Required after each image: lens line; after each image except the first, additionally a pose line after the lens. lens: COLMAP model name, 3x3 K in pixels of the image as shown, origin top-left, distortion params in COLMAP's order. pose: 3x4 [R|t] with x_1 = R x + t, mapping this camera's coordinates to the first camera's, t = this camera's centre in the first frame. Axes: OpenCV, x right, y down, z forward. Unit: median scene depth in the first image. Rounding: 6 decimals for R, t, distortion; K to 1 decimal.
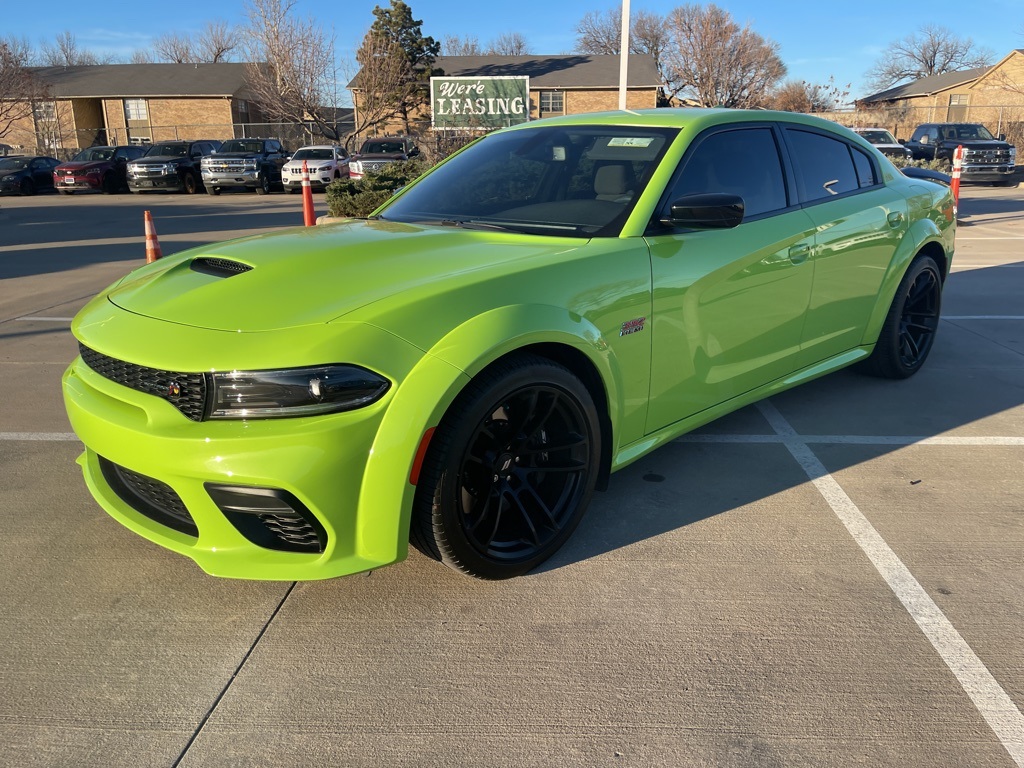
lens RADIAL K [[778.0, 0, 512.0], [0, 778.0, 384.0], [0, 0, 1]] dist [0.101631, -0.137622]
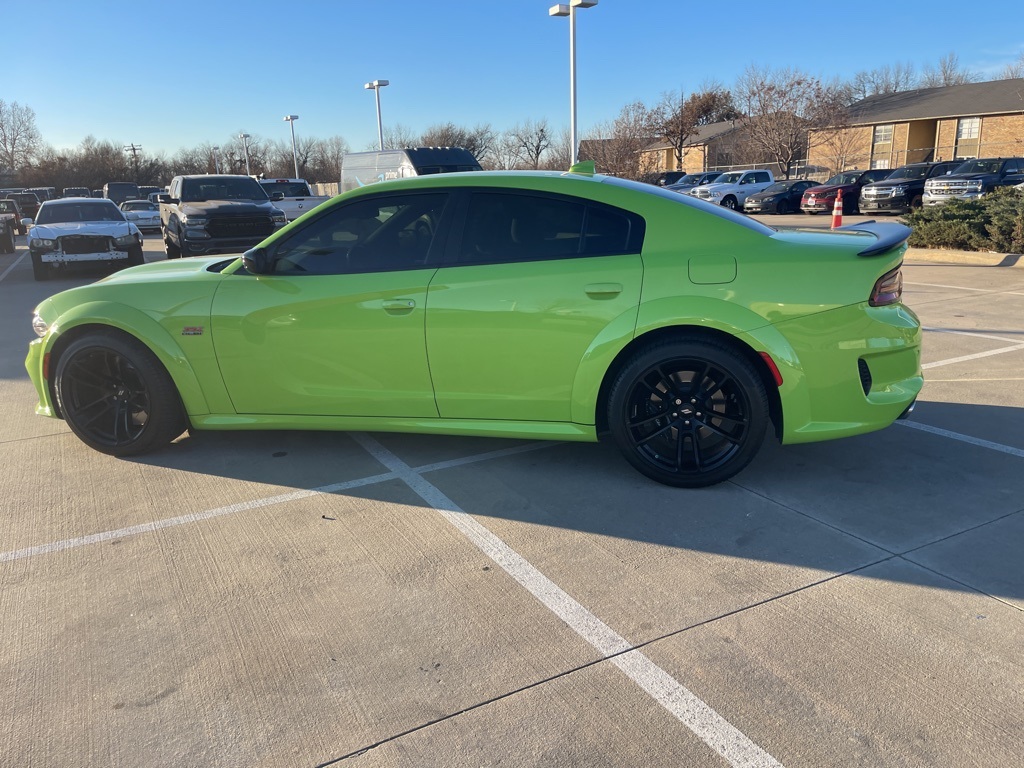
lens RADIAL K [[774.8, 0, 512.0], [0, 774.8, 384.0], [0, 0, 1]] dist [0.115062, -0.175061]
pose [[0.525772, 0.201542, -0.826405, 0.186471], [-0.216599, 0.971222, 0.099056, -0.027189], [0.822586, 0.126918, 0.554295, 0.072677]]
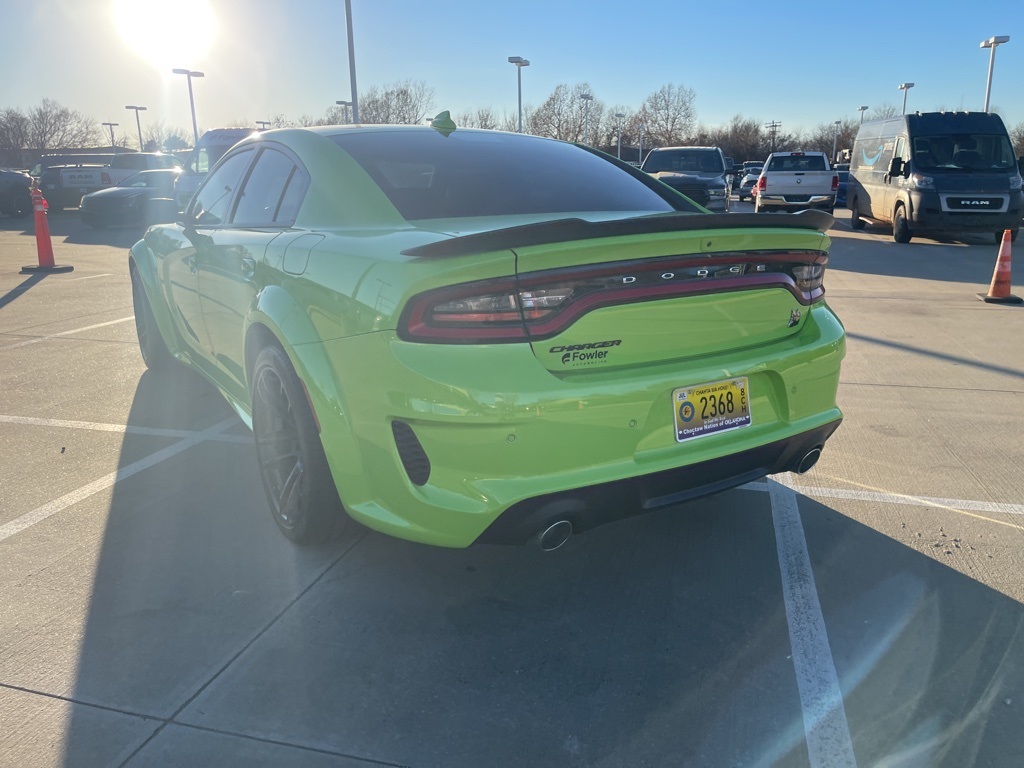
lens RADIAL K [[778.0, 0, 512.0], [0, 778.0, 384.0], [0, 0, 1]] dist [0.101631, -0.137622]
pose [[-0.201965, 0.261690, -0.943784, 0.180323], [-0.271771, 0.910824, 0.310708, -0.062928], [0.940931, 0.319245, -0.112835, 0.213527]]
